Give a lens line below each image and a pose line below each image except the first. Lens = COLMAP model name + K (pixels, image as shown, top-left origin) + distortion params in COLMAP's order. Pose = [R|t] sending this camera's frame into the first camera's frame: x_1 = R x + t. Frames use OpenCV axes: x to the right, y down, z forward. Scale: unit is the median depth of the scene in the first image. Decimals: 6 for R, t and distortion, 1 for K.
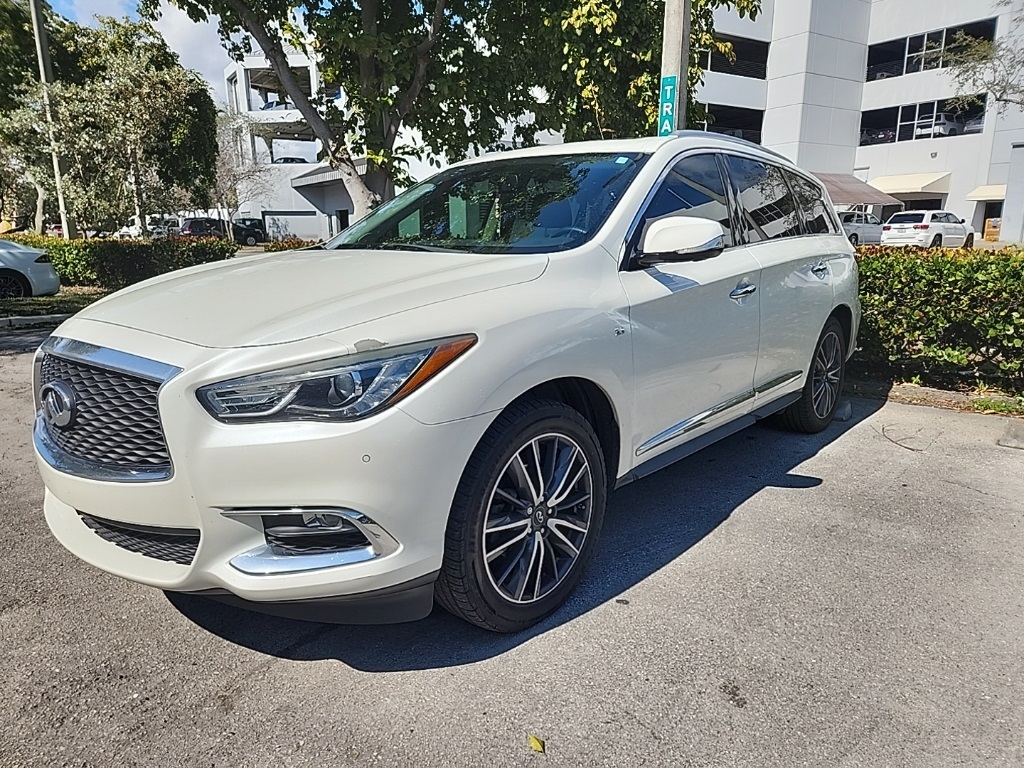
lens RADIAL K [[690.8, 0, 514.5], [0, 690.8, 398.7], [0, 0, 1]] dist [0.068777, -0.062948]
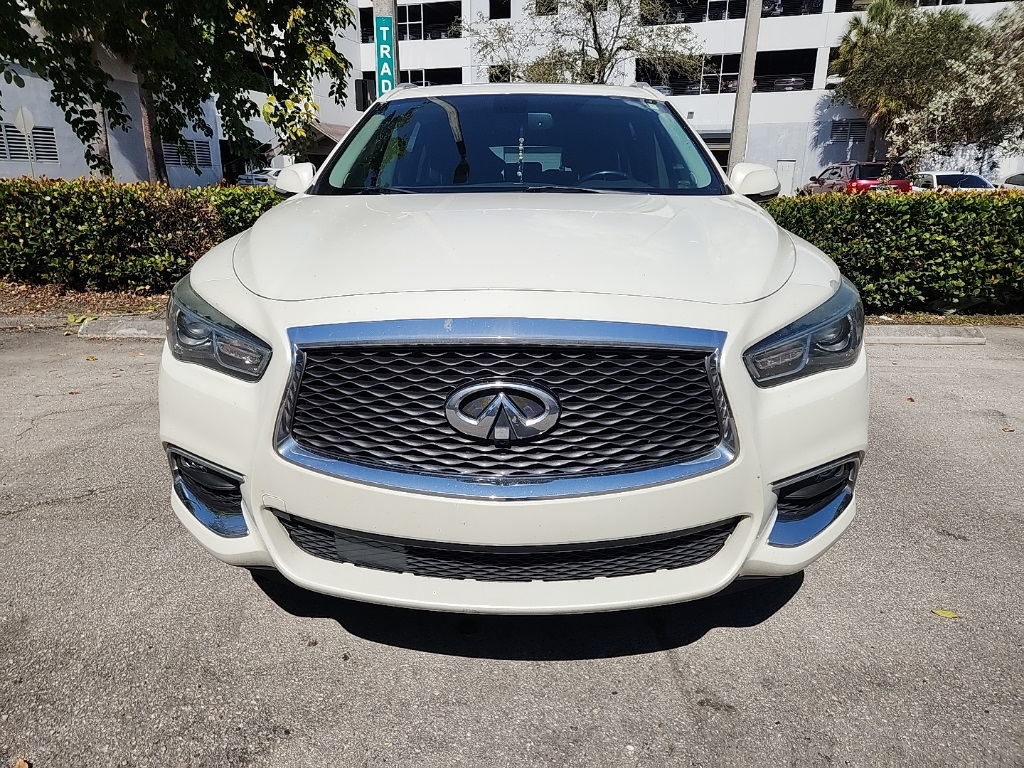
lens RADIAL K [[675.2, 0, 510.5], [0, 675.2, 376.6], [0, 0, 1]] dist [0.081127, -0.069211]
pose [[0.787860, -0.157535, 0.595365, -0.286244], [0.132400, 0.987452, 0.086075, -0.023064], [-0.601454, 0.011011, 0.798831, 0.128706]]
